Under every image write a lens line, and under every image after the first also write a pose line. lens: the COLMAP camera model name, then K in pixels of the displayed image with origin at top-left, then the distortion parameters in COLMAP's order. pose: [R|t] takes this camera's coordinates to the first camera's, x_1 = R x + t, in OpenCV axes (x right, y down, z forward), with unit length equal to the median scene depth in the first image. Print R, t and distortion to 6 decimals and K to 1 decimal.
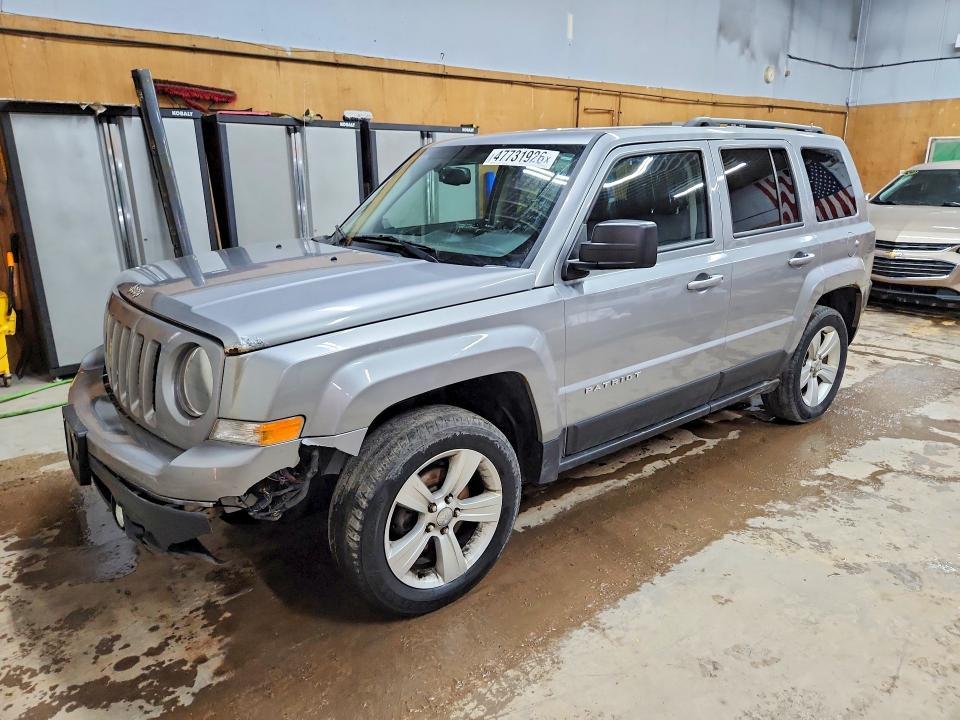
lens RADIAL K [[646.3, 0, 480.0], [0, 646.3, 360.0], [0, 0, 1]] dist [0.018150, -0.000659]
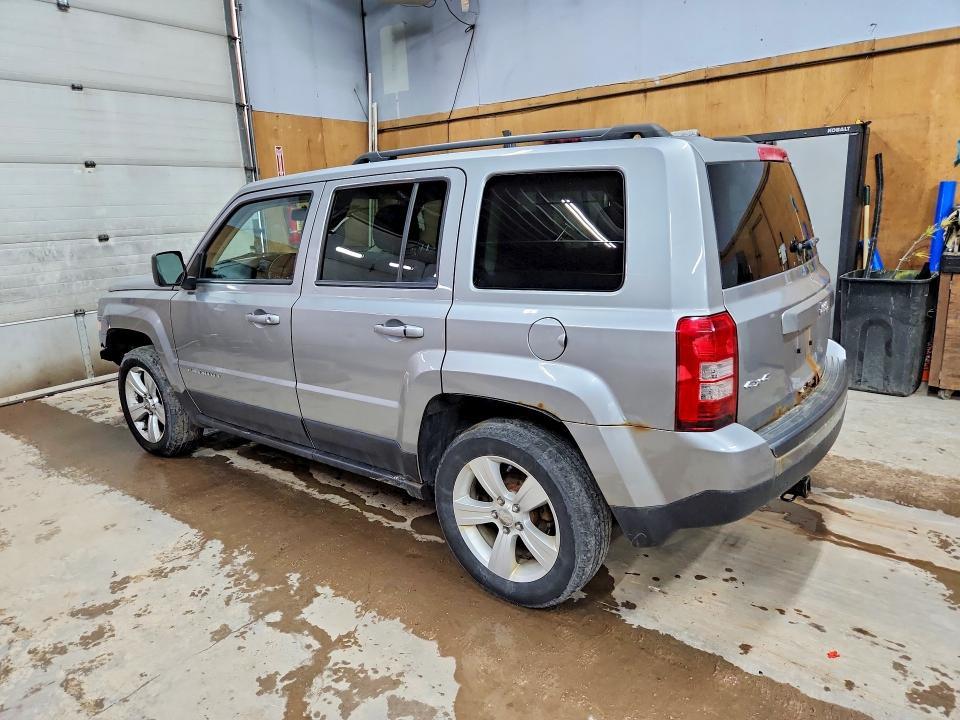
lens RADIAL K [[646.3, 0, 480.0], [0, 646.3, 360.0], [0, 0, 1]] dist [0.018150, -0.000659]
pose [[0.228533, 0.224307, -0.947343, 1.175592], [-0.230858, 0.957826, 0.171098, -0.257433], [0.945768, 0.179601, 0.270678, 0.860018]]
